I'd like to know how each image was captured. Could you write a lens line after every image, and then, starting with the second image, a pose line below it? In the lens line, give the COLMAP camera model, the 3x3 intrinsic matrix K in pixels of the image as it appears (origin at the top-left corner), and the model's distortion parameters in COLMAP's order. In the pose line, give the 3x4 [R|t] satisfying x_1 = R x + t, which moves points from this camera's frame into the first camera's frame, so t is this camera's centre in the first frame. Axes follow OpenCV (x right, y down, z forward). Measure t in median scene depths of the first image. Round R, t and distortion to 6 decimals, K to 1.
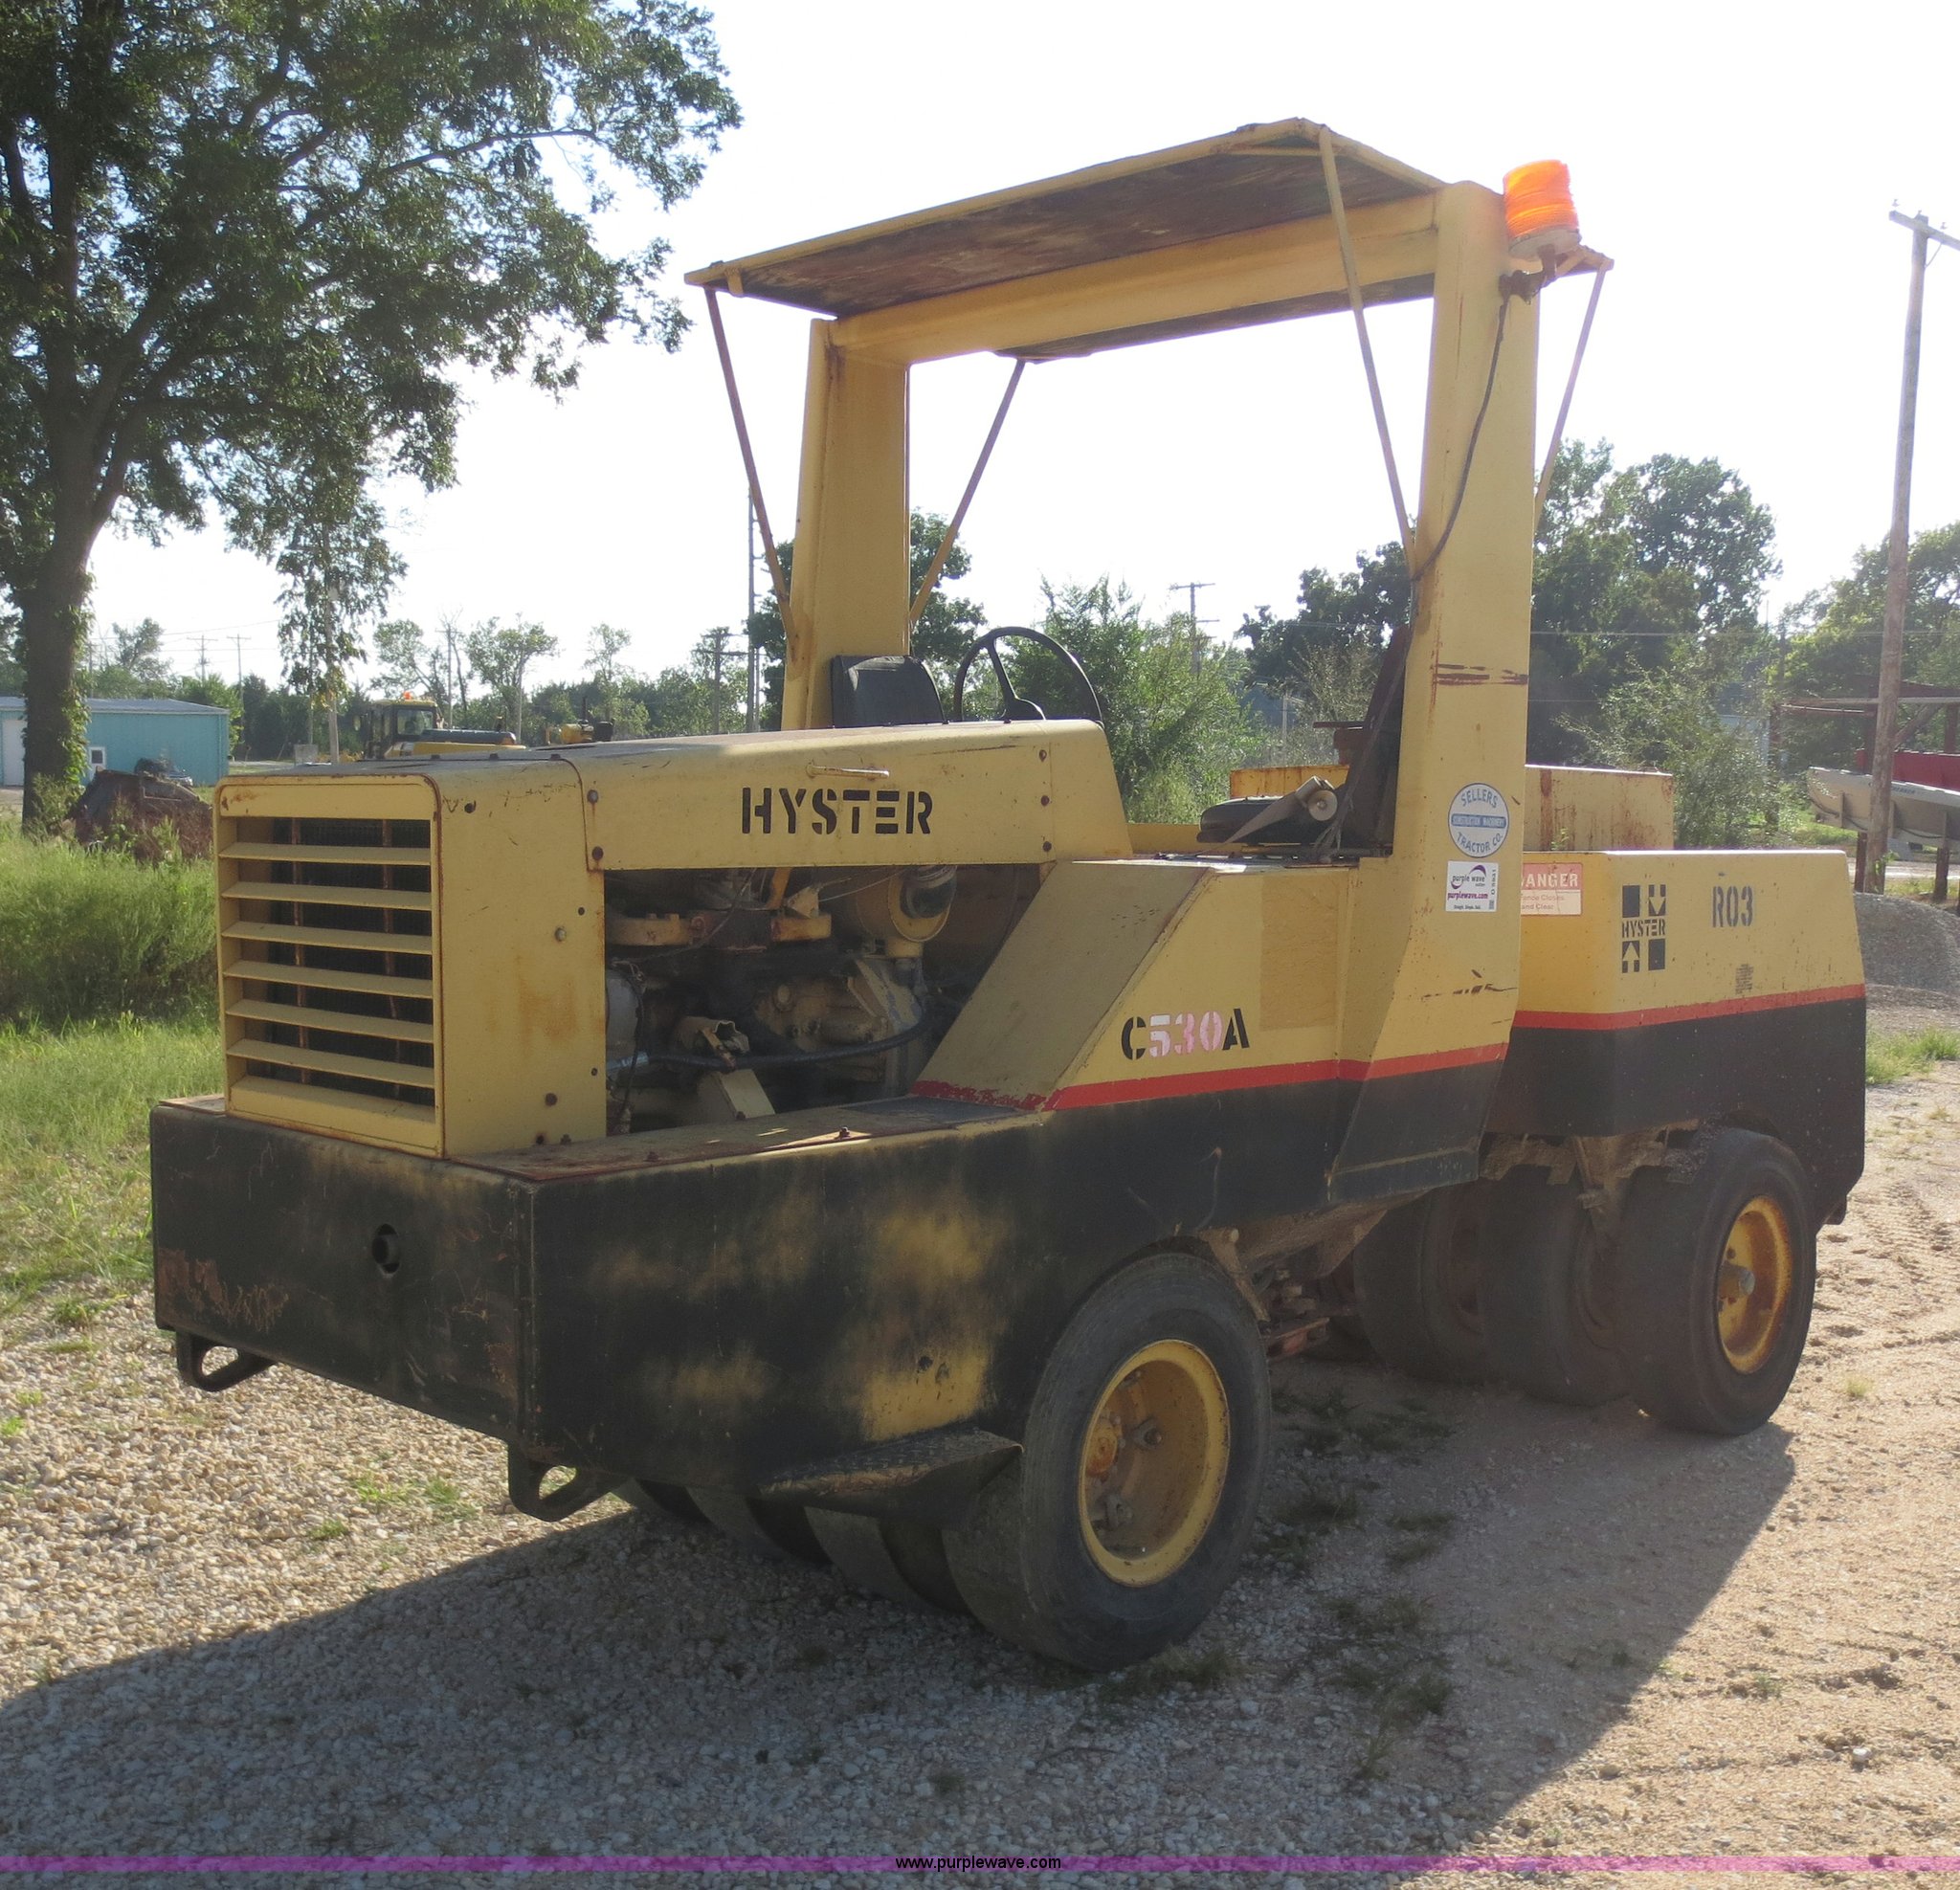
lens RADIAL K [[2201.4, 0, 980.6], [0, 2201.4, 893.3], [0, 0, 1]] dist [0.000943, -0.012789]
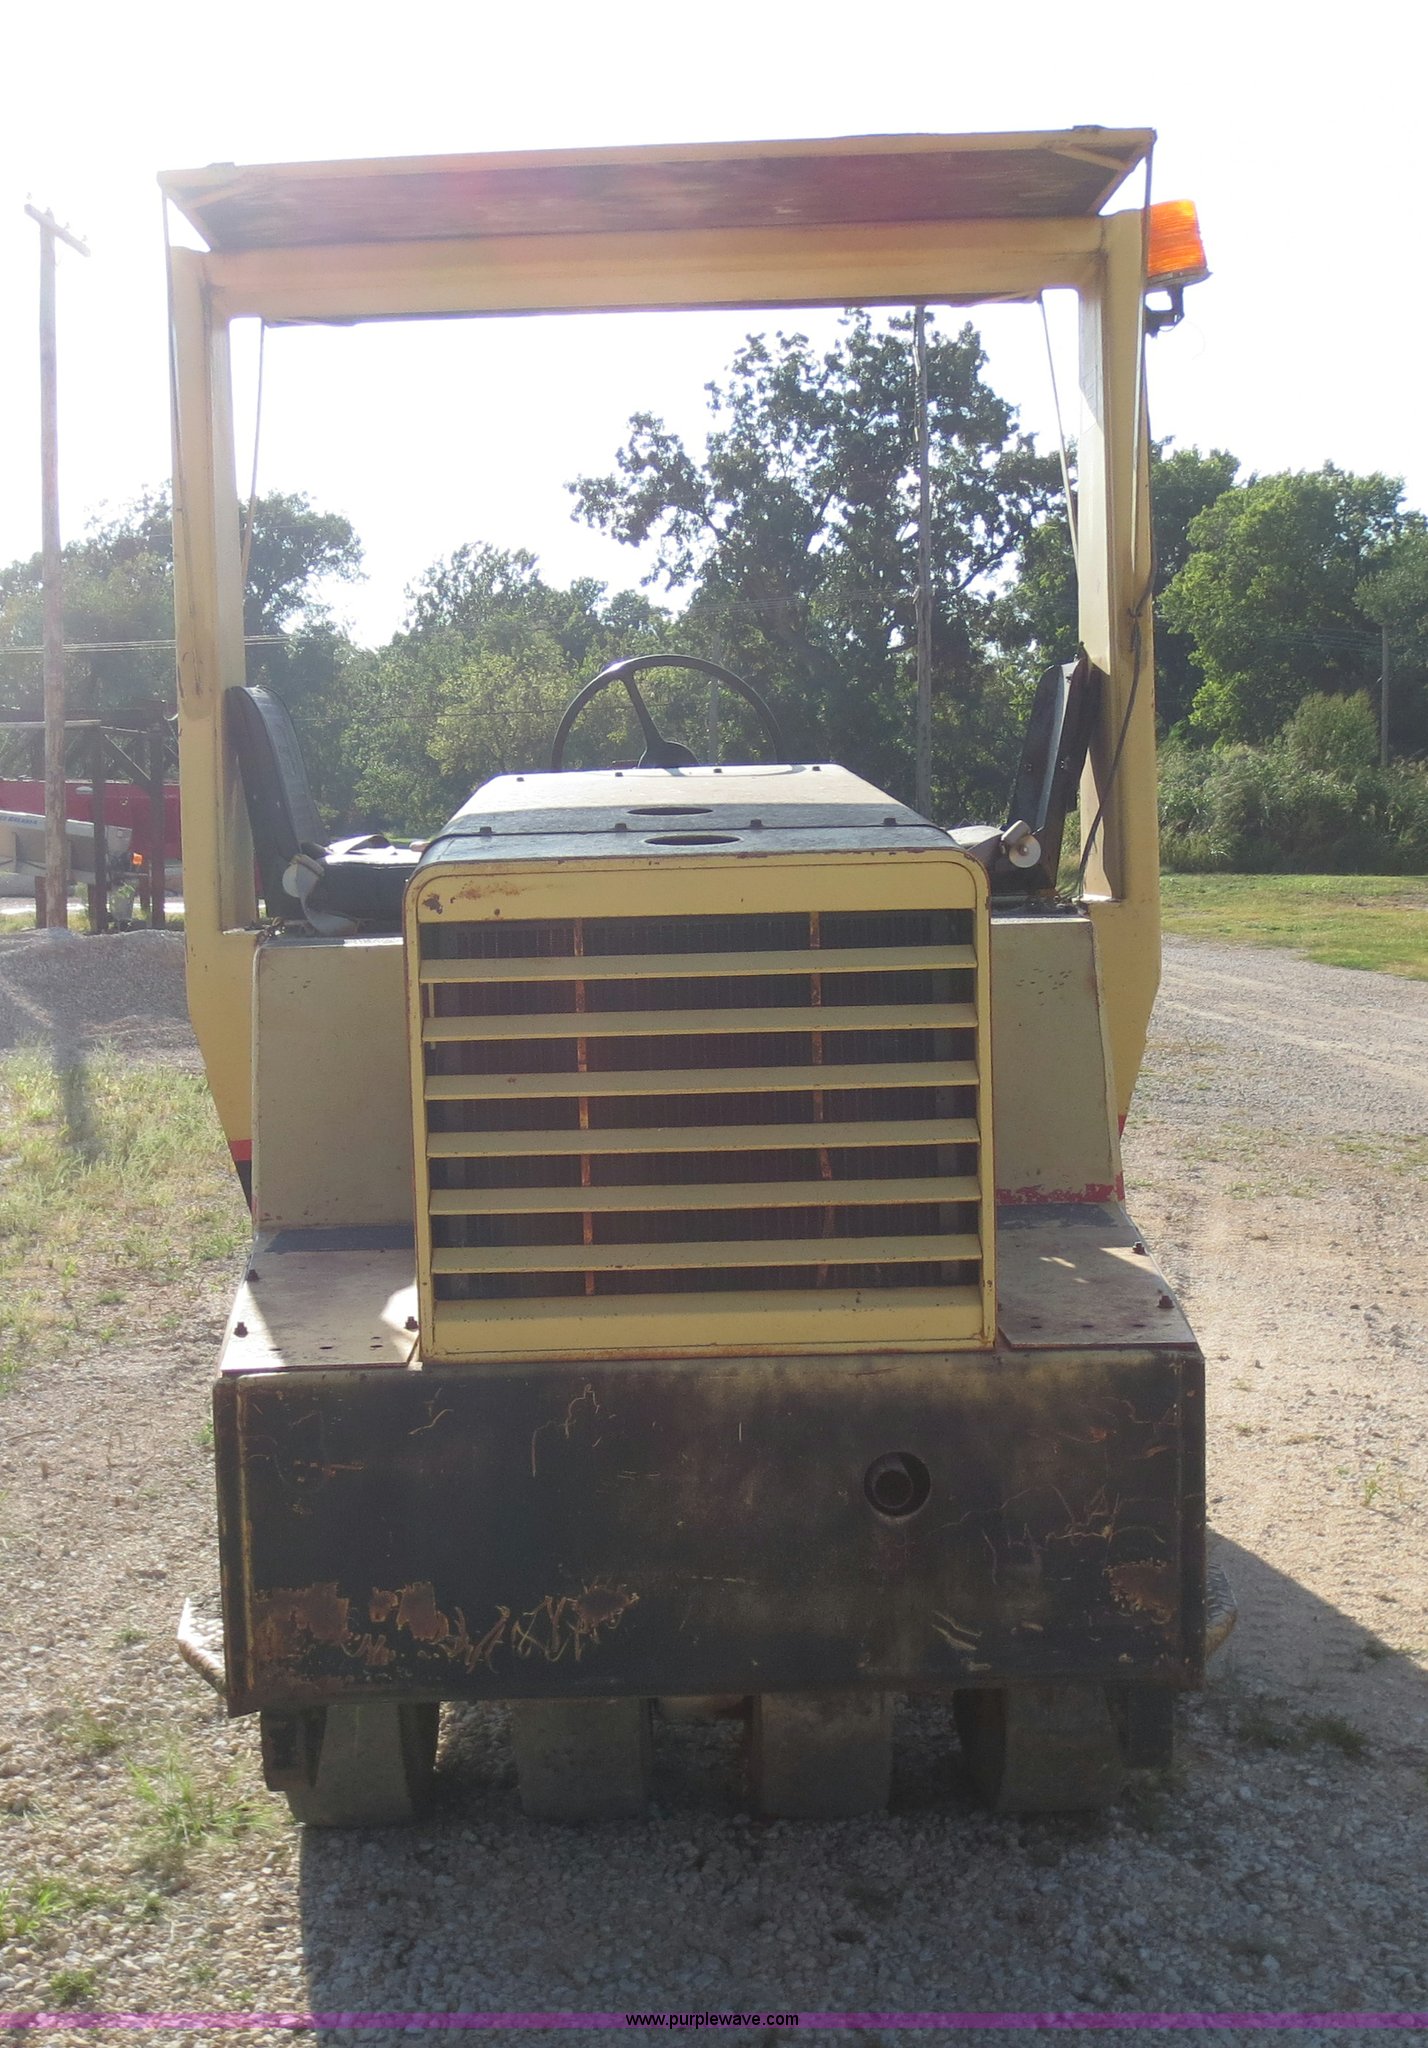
lens RADIAL K [[2431.9, 0, 710.9], [0, 2431.9, 971.9], [0, 0, 1]] dist [0.008229, -0.053686]
pose [[0.745019, -0.073657, 0.662964, -0.705525], [0.064850, 0.997175, 0.037911, -0.038609], [-0.663883, 0.014749, 0.747691, 0.353672]]
